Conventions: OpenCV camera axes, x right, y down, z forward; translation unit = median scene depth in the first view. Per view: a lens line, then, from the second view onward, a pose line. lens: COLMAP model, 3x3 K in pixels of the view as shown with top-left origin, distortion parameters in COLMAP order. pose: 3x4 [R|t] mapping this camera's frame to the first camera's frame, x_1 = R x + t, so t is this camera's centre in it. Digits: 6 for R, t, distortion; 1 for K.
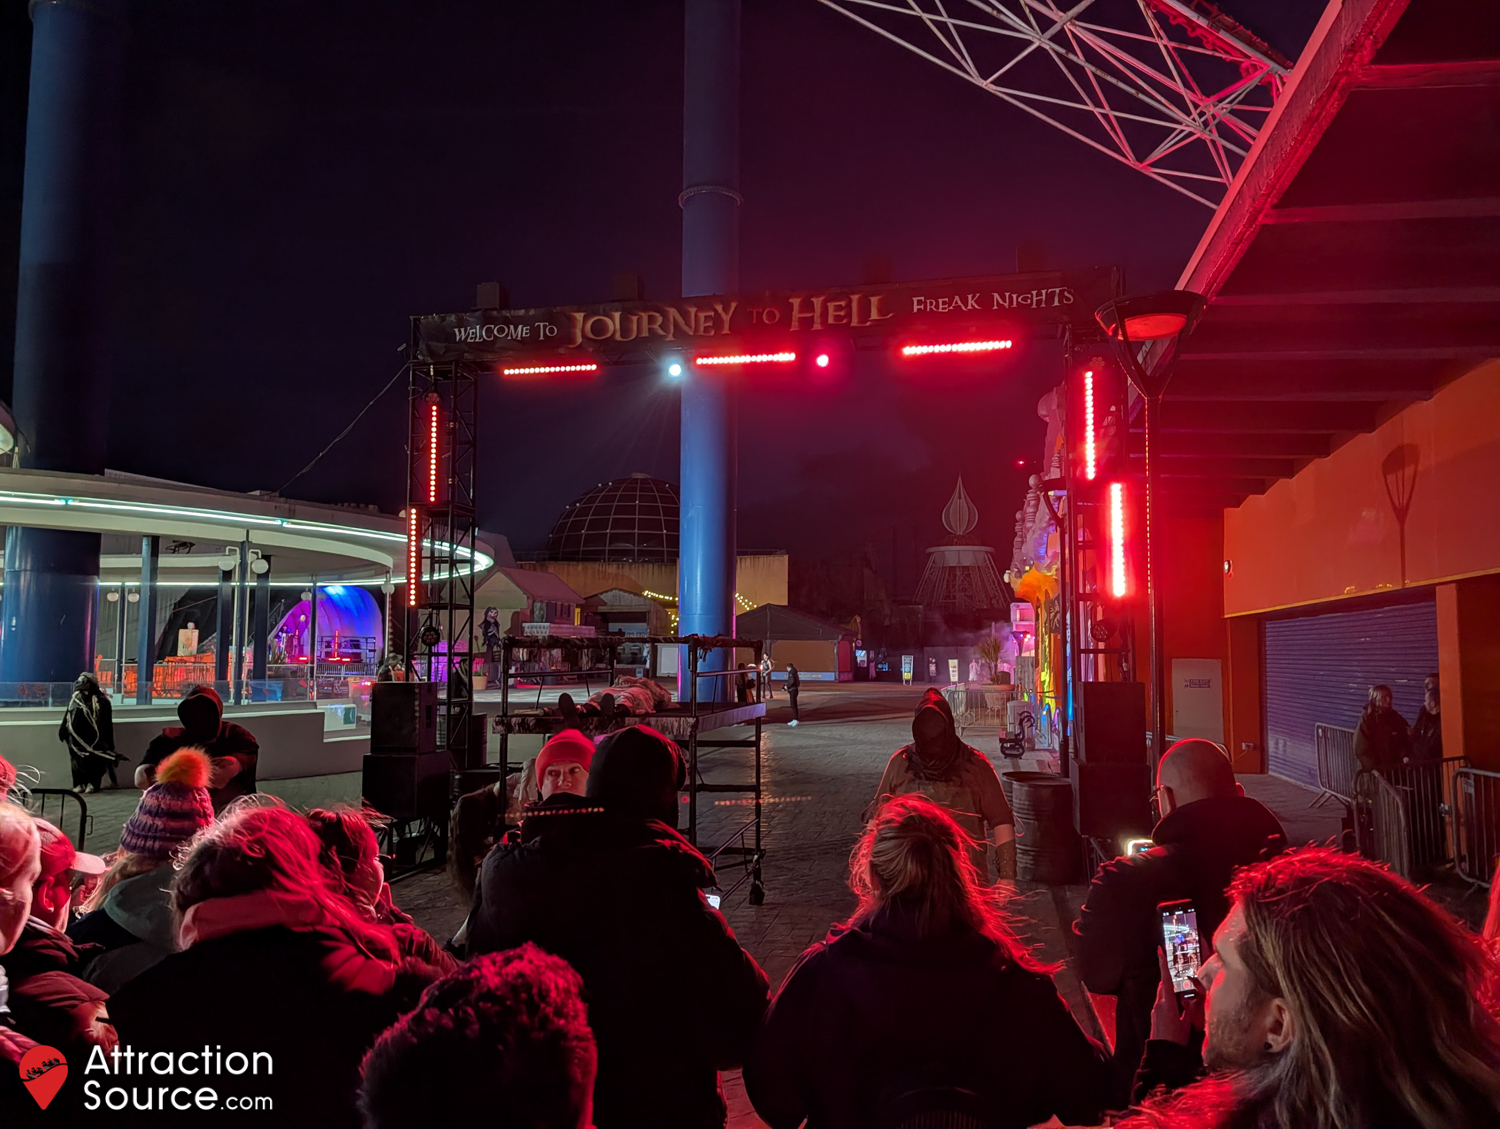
lens RADIAL K [[1057.5, 0, 747.5], [0, 1057.5, 570.1], [0, 0, 1]] dist [0.010476, -0.004985]
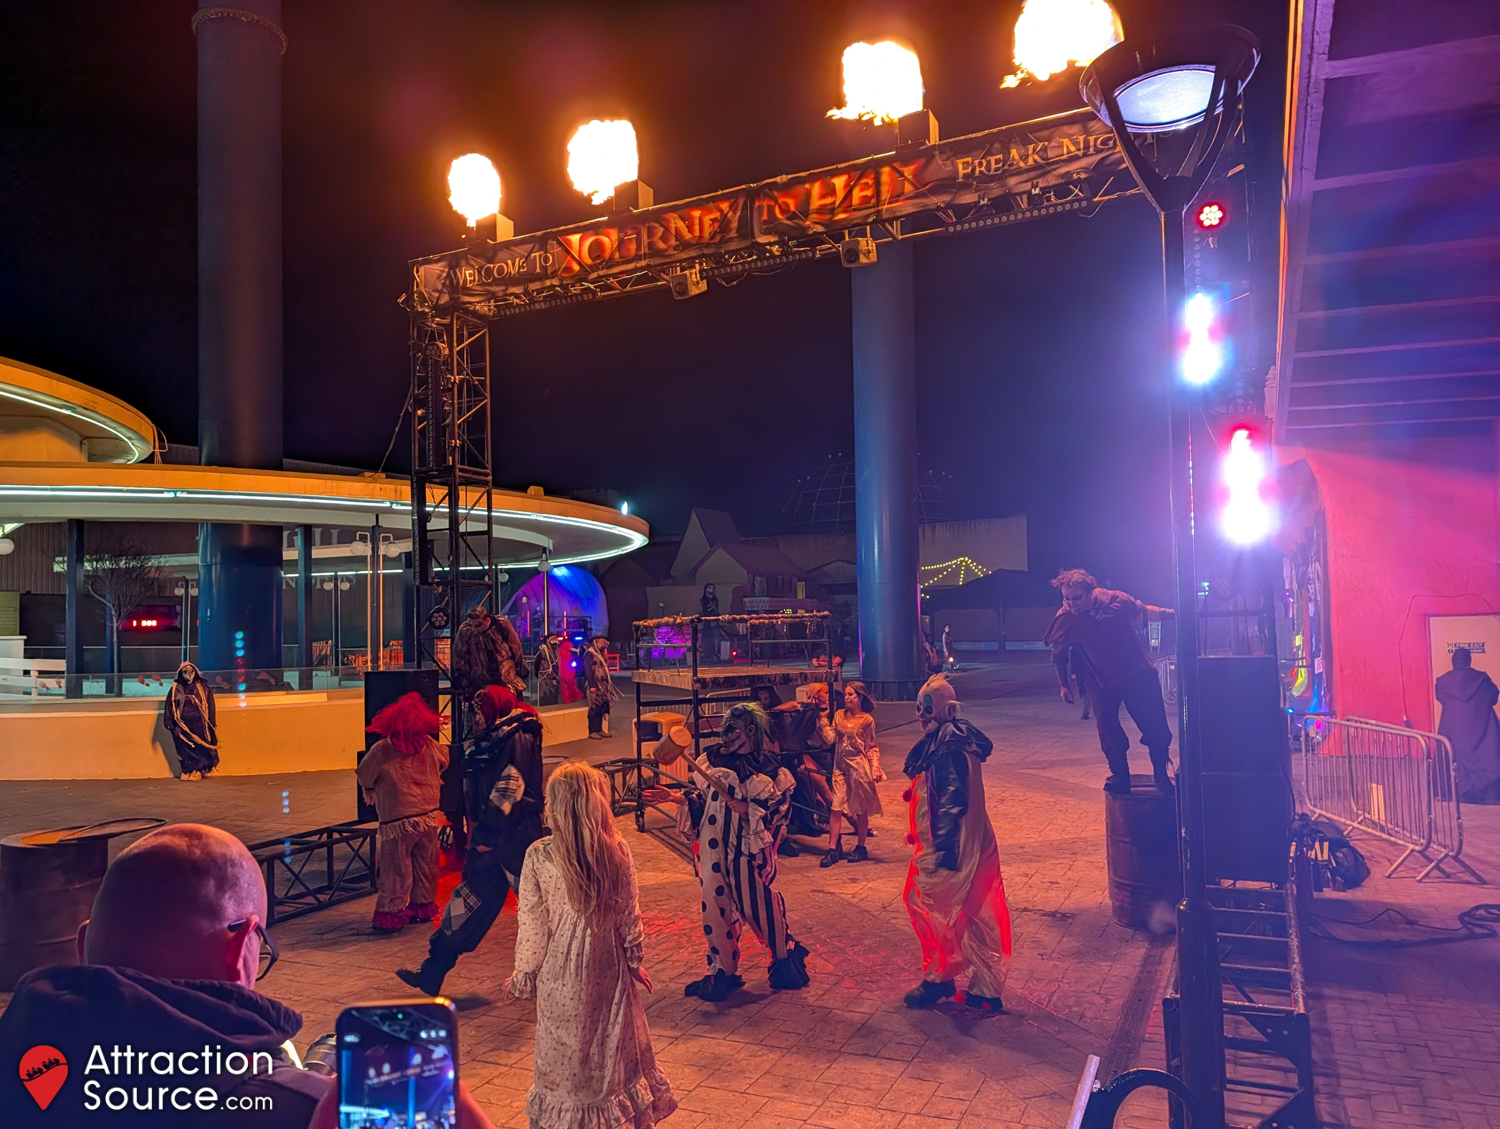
lens RADIAL K [[1057.5, 0, 747.5], [0, 1057.5, 570.1], [0, 0, 1]] dist [0.010476, -0.004985]
pose [[0.970678, -0.038295, -0.237315, 0.133036], [0.044633, 0.998774, 0.021390, 0.011730], [0.236205, -0.031355, 0.971197, 0.155740]]
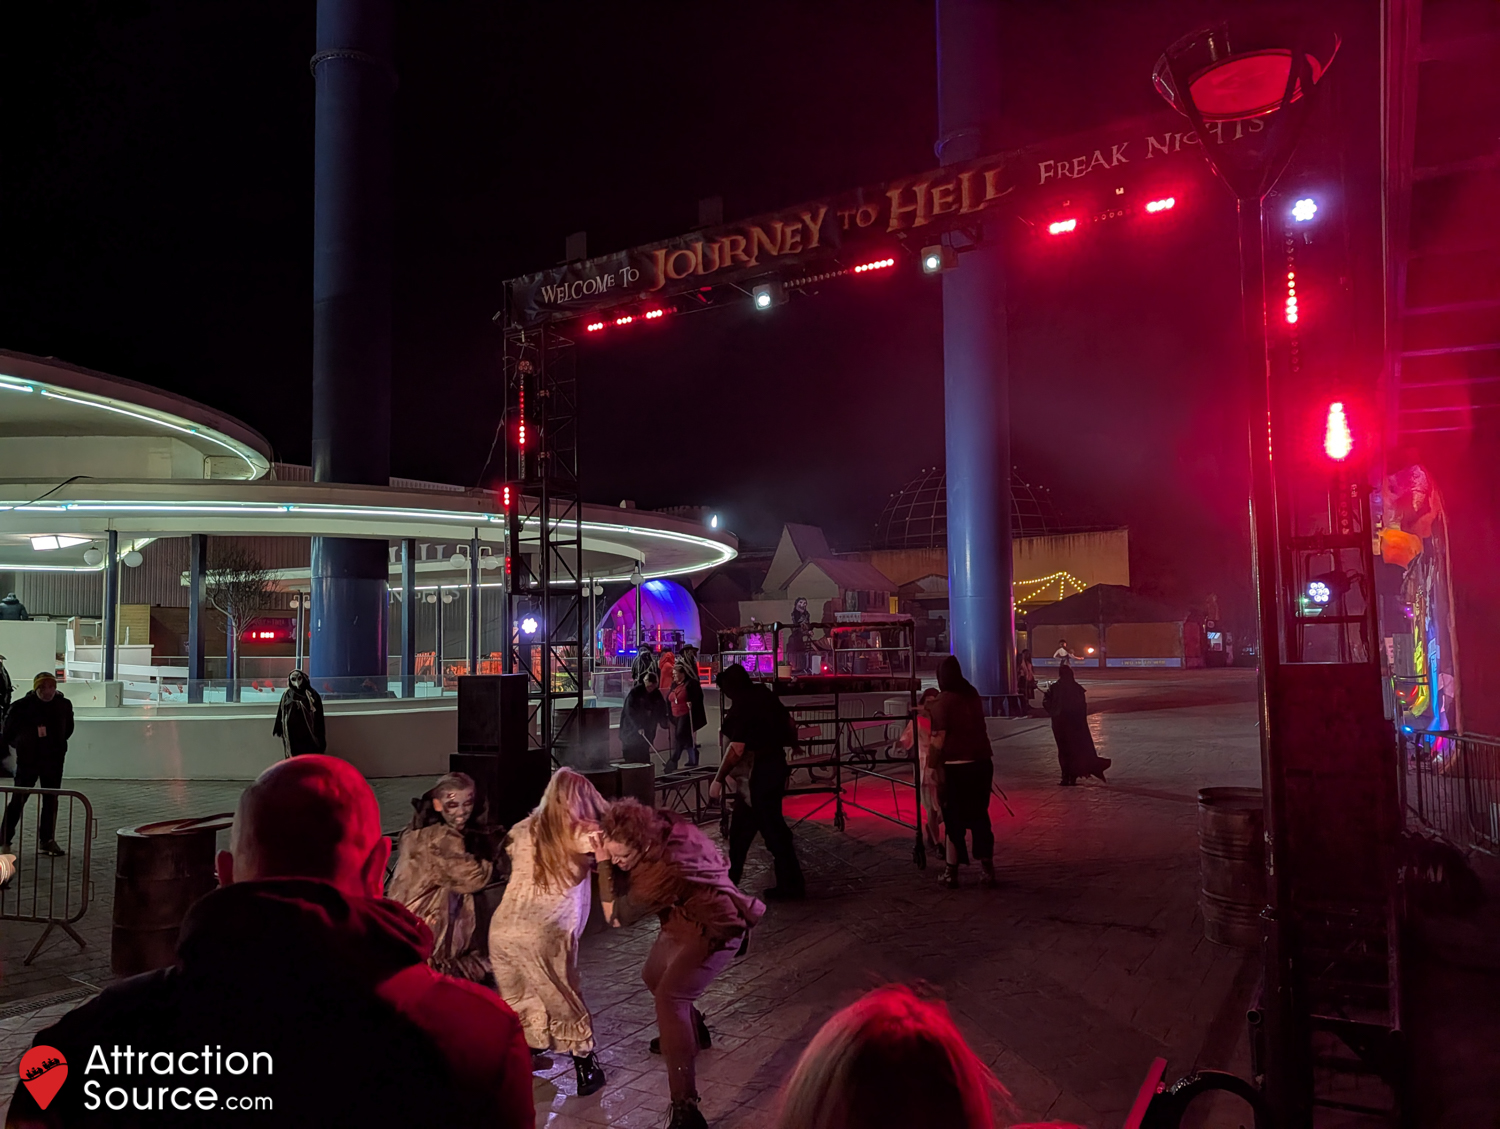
lens RADIAL K [[1055.0, 0, 750.0], [0, 1055.0, 564.5], [0, 0, 1]] dist [0.009199, -0.000744]
pose [[0.946407, -0.044755, -0.319861, 0.140530], [0.046240, 0.998926, -0.002954, 0.017236], [0.319650, -0.011995, 0.947460, 0.155625]]
